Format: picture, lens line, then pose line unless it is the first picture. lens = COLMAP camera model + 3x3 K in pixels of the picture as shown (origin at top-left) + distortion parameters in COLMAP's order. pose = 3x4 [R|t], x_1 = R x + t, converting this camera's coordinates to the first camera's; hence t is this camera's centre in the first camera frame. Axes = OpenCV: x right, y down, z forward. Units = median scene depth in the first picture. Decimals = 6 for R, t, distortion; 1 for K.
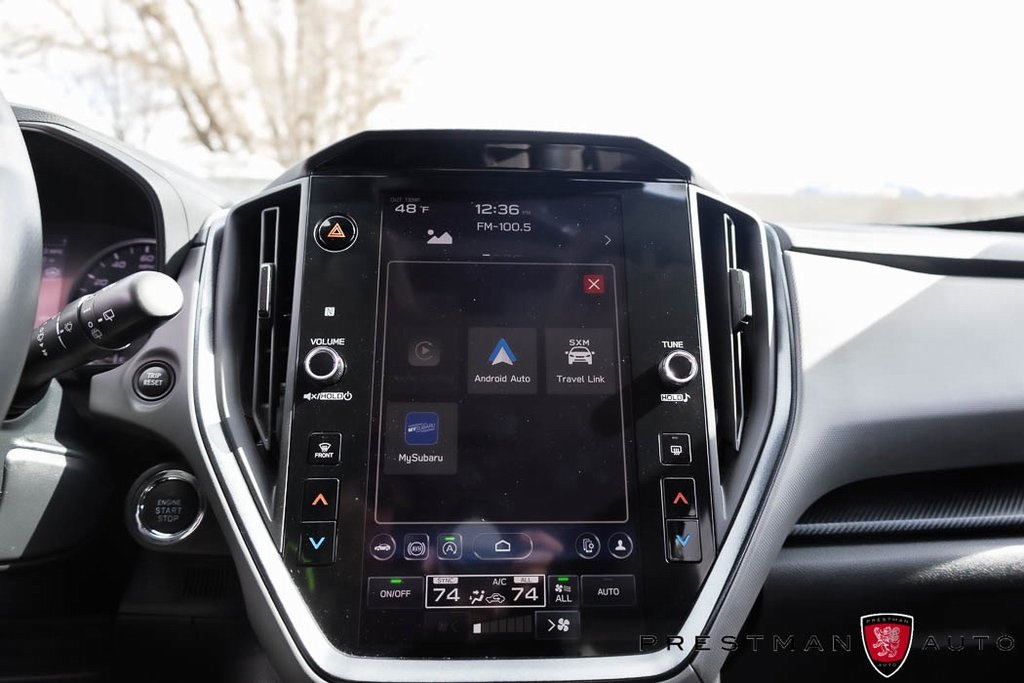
lens RADIAL K [[728.2, 0, 513.0], [0, 728.2, 324.3], [0, 0, 1]] dist [-0.005548, 0.000285]
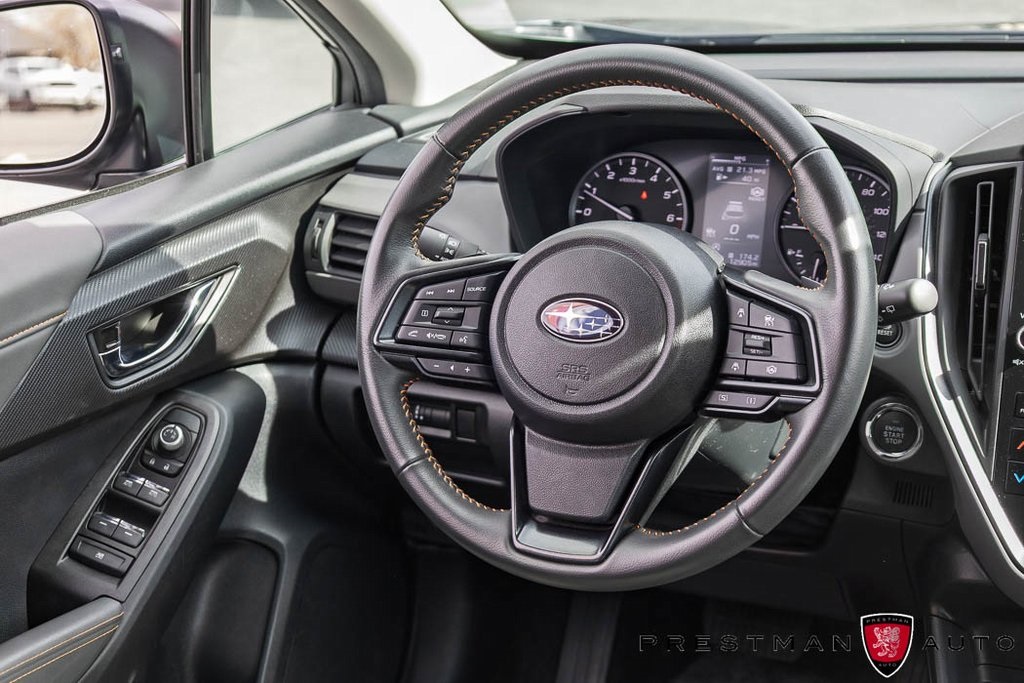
lens RADIAL K [[1657.7, 0, 512.0], [0, 1657.7, 341.5], [0, 0, 1]] dist [-0.003080, -0.098754]
pose [[0.889479, 0.104267, -0.444922, 0.185138], [0.001707, 0.972857, 0.231401, -0.537908], [0.456973, -0.206586, 0.865158, -1.662209]]
